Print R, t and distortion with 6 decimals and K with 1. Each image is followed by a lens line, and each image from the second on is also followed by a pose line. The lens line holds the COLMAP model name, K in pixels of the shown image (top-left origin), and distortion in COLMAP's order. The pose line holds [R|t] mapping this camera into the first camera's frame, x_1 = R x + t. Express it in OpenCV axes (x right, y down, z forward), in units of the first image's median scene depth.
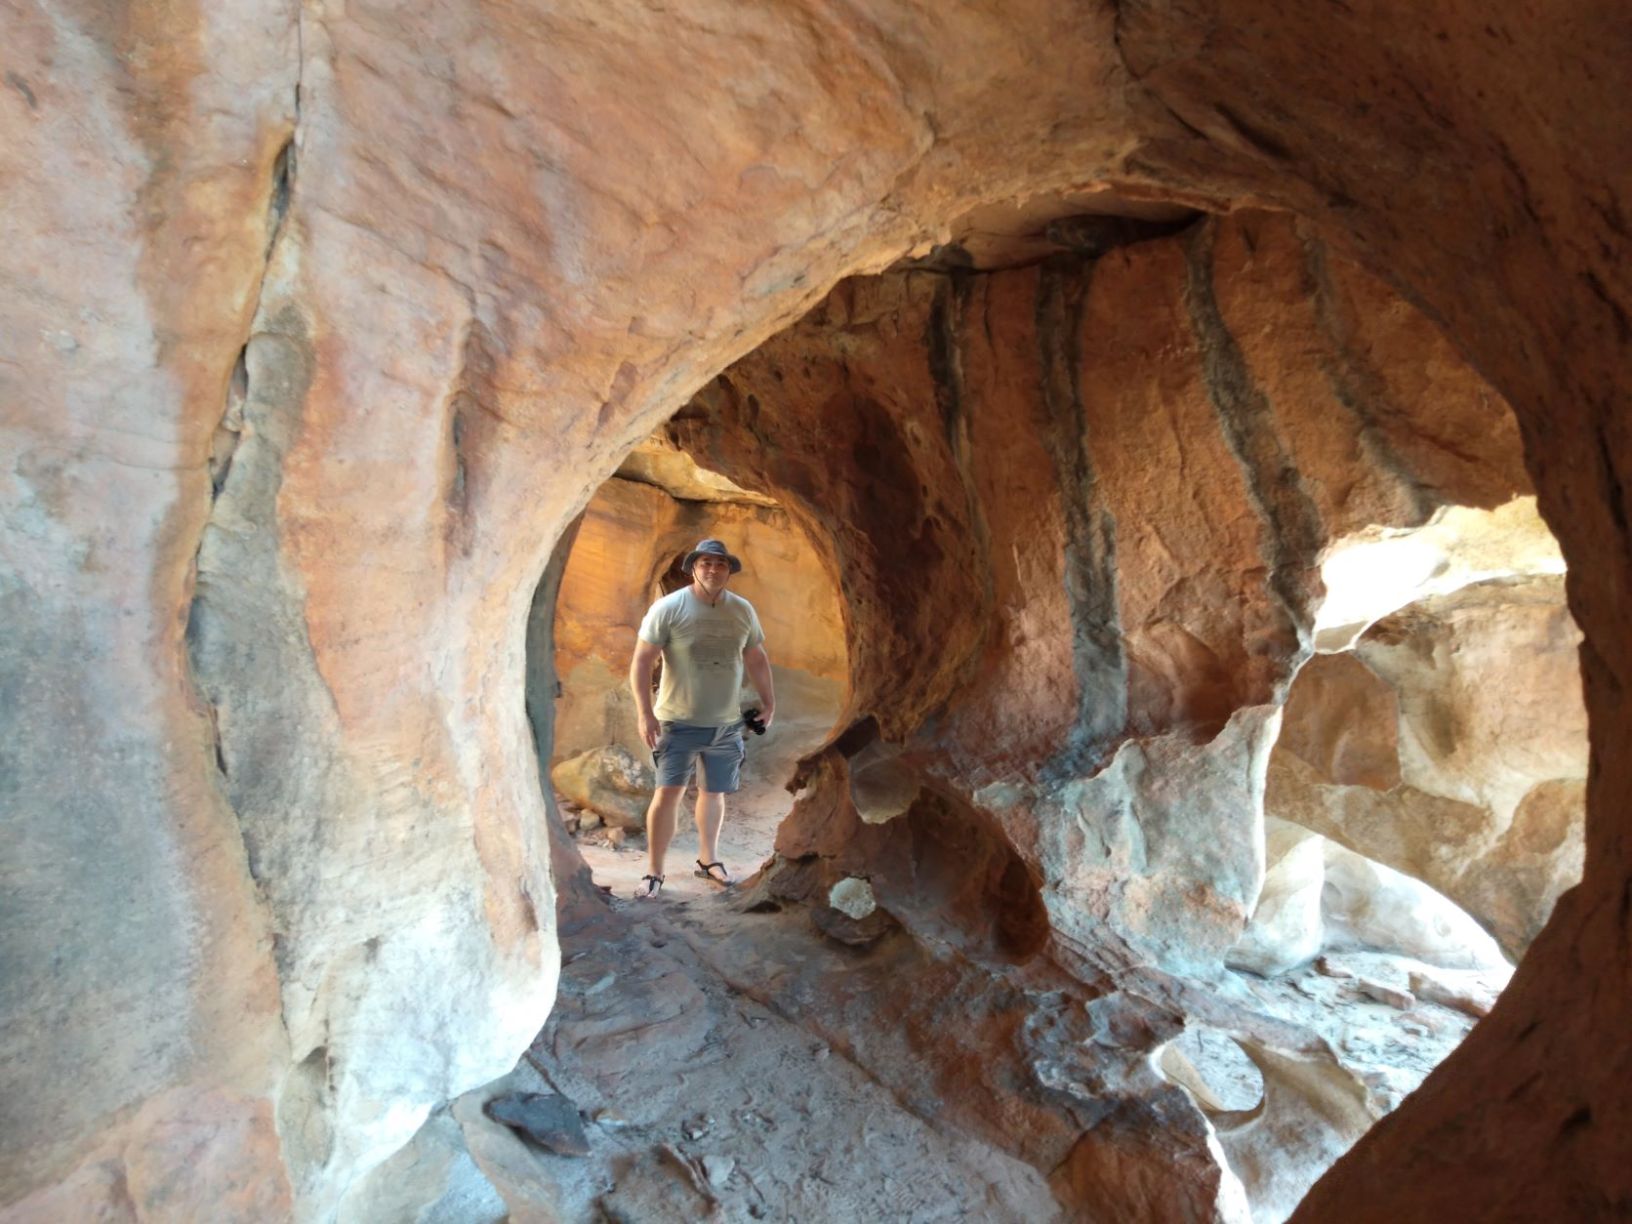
lens RADIAL K [[1195.6, 0, 816.0], [0, 1195.6, 612.0], [0, 0, 1]] dist [0.047388, -0.073138]
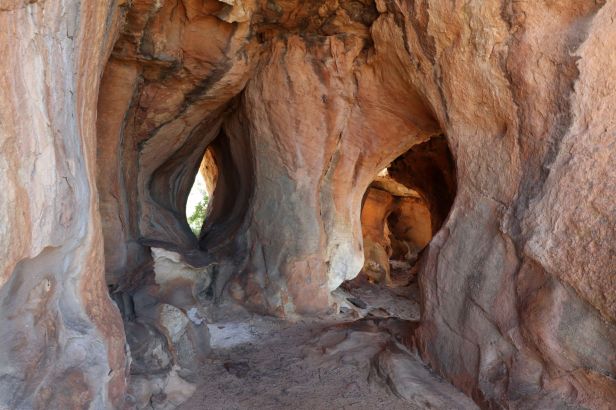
lens RADIAL K [[396.1, 0, 308.0], [0, 396.1, 205.0], [0, 0, 1]] dist [-0.005304, 0.002918]
pose [[0.944951, 0.033168, -0.325526, 0.189447], [-0.062000, 0.994977, -0.078596, 0.259173], [0.321284, 0.094452, 0.942261, -1.206319]]
